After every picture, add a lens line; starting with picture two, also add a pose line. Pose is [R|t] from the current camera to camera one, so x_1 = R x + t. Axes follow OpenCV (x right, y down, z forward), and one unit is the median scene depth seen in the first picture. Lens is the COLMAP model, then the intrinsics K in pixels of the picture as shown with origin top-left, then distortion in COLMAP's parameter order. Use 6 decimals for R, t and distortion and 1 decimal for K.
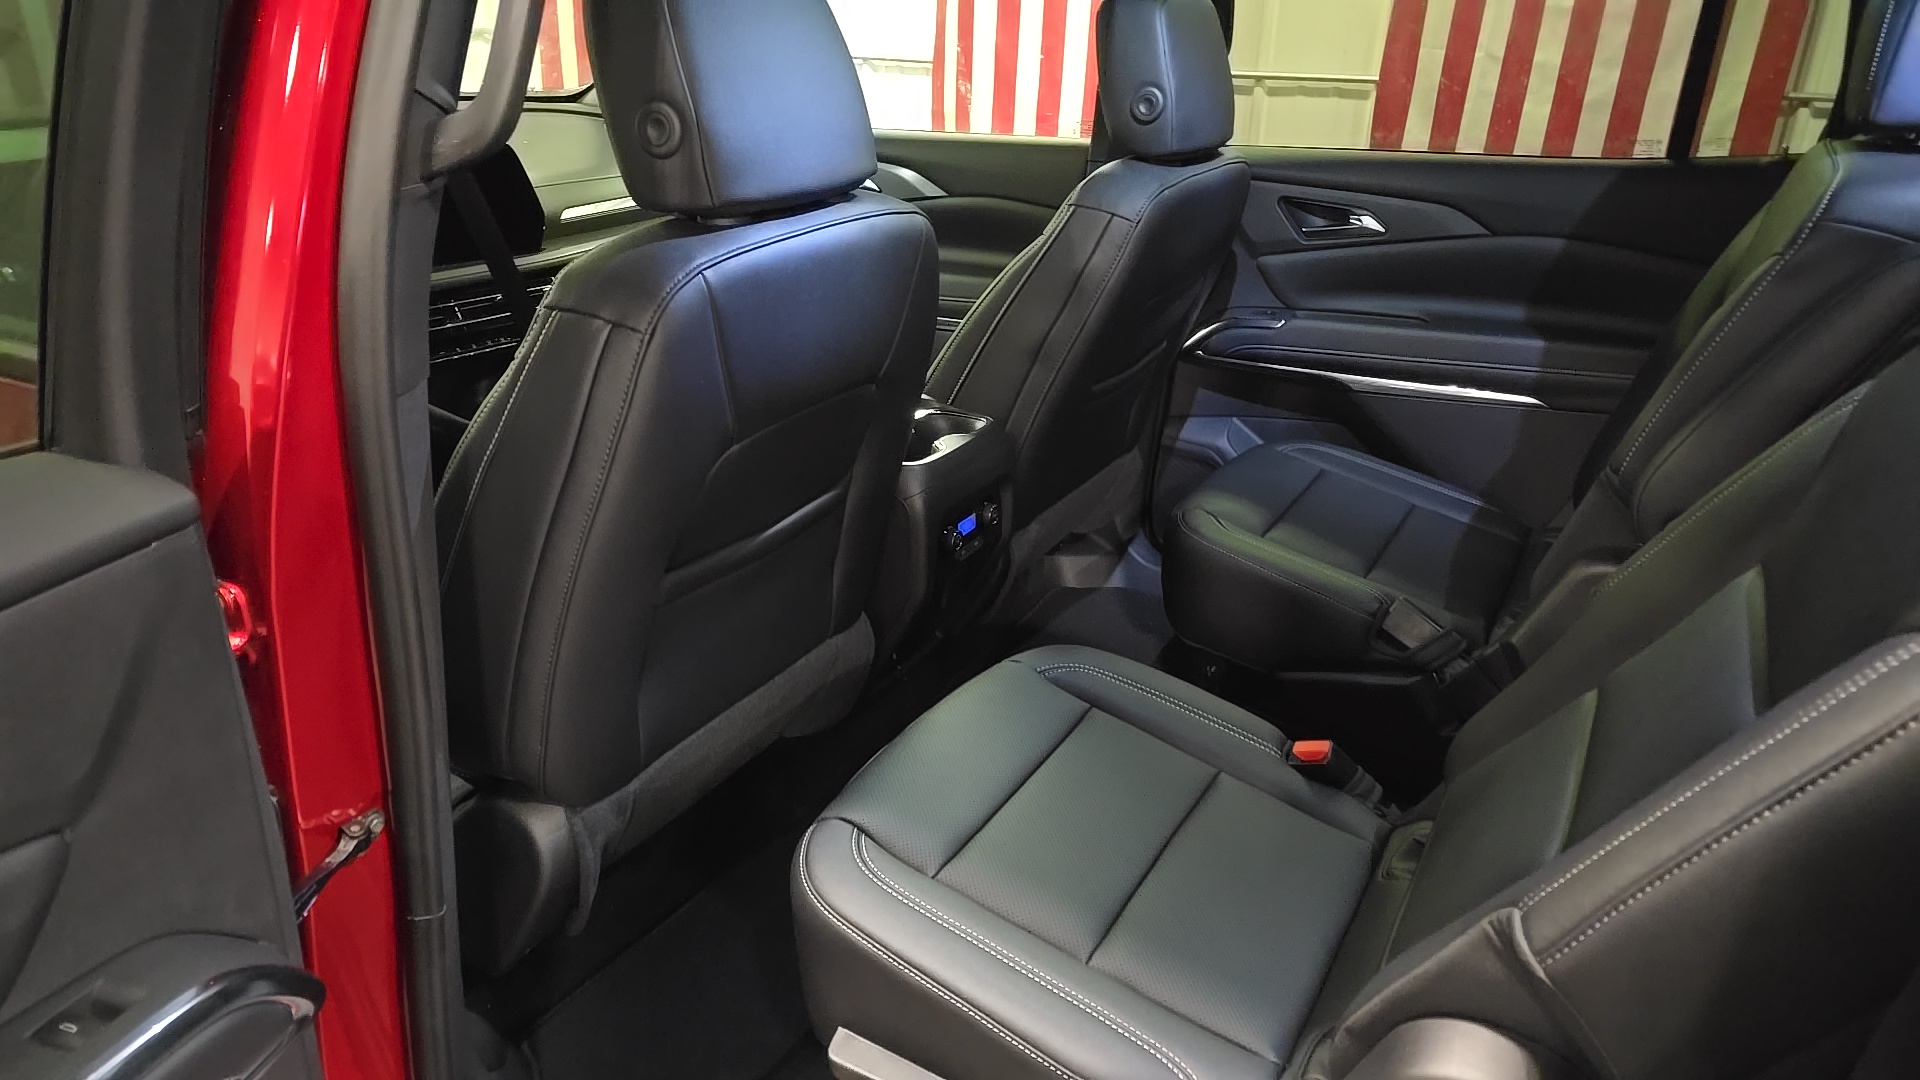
lens RADIAL K [[1309.4, 0, 950.1], [0, 1309.4, 540.9], [0, 0, 1]] dist [0.069322, -0.043927]
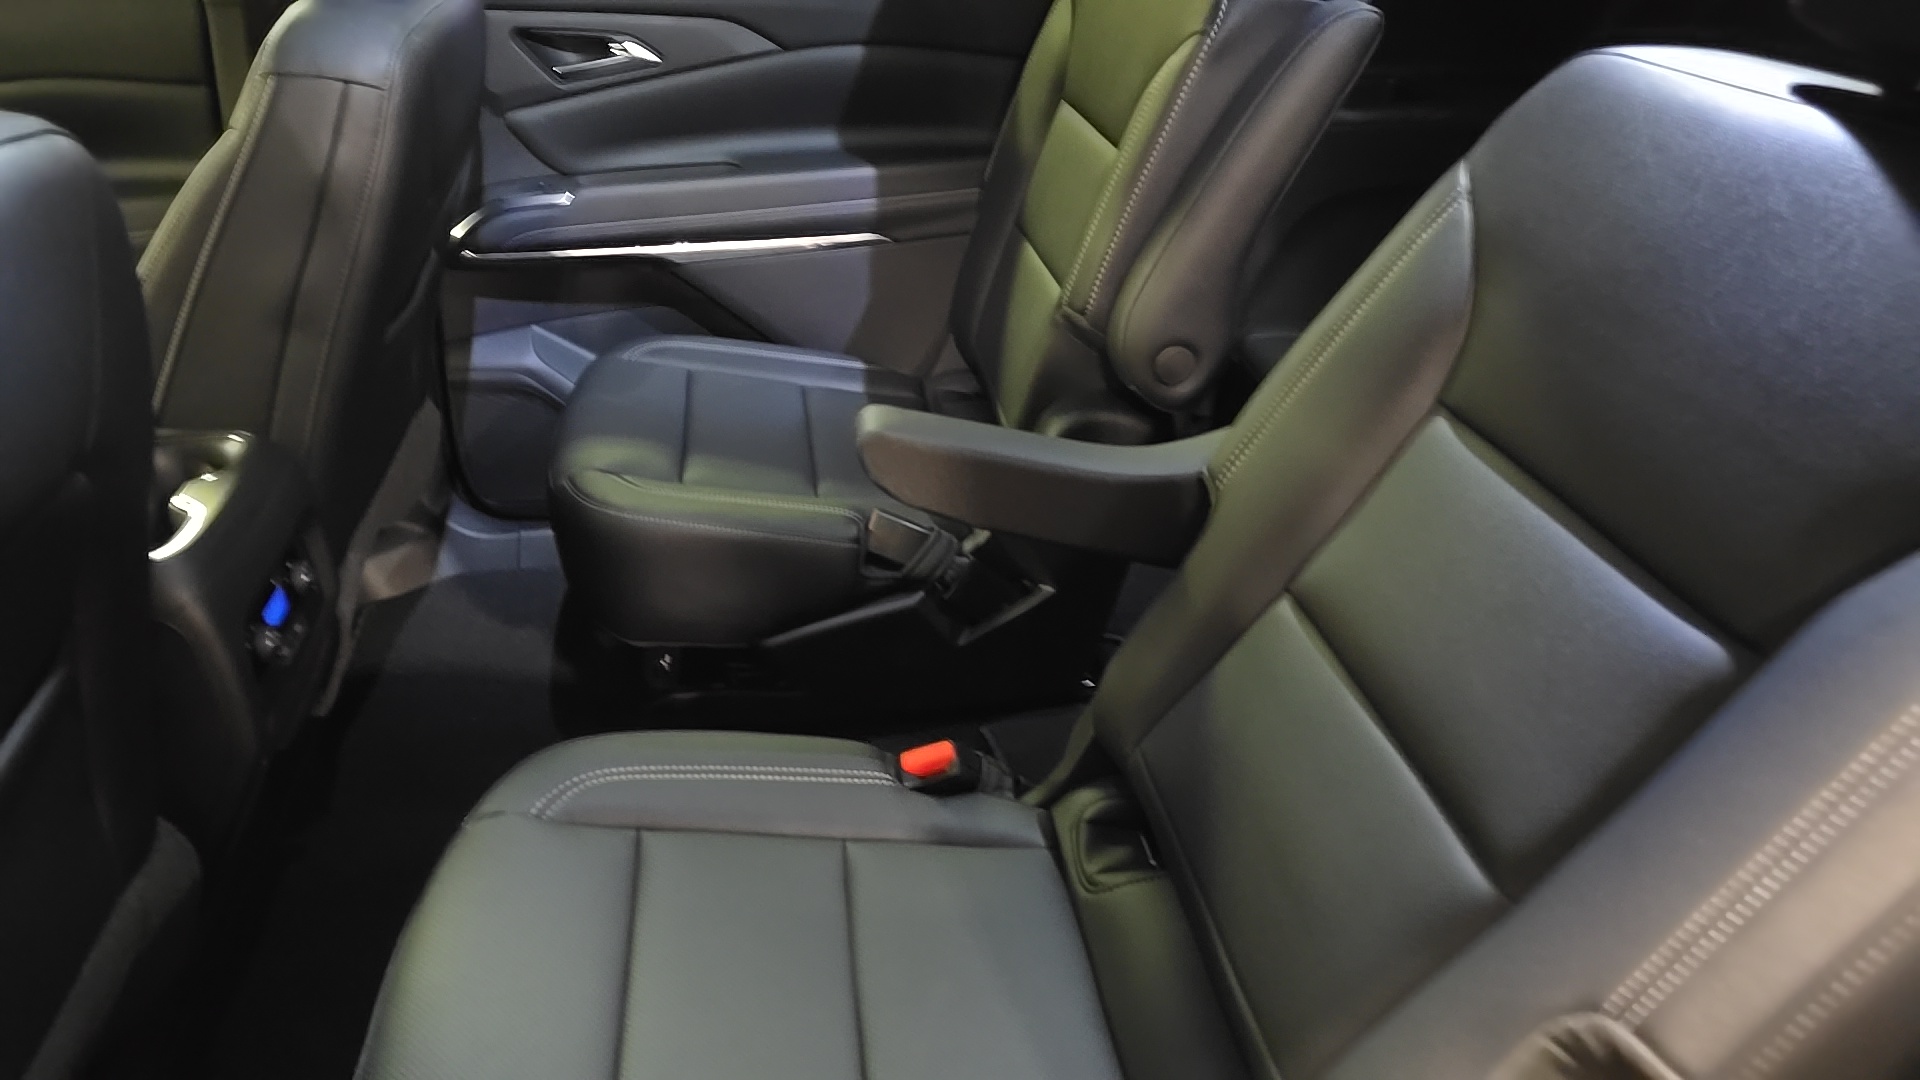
lens RADIAL K [[1309.4, 0, 972.3], [0, 1309.4, 547.3], [0, 0, 1]] dist [0.069322, -0.043927]
pose [[0.781587, -0.325112, 0.532376, -0.048195], [0.256495, 0.945455, 0.200809, -0.069607], [-0.568623, -0.020398, 0.822345, 0.232446]]
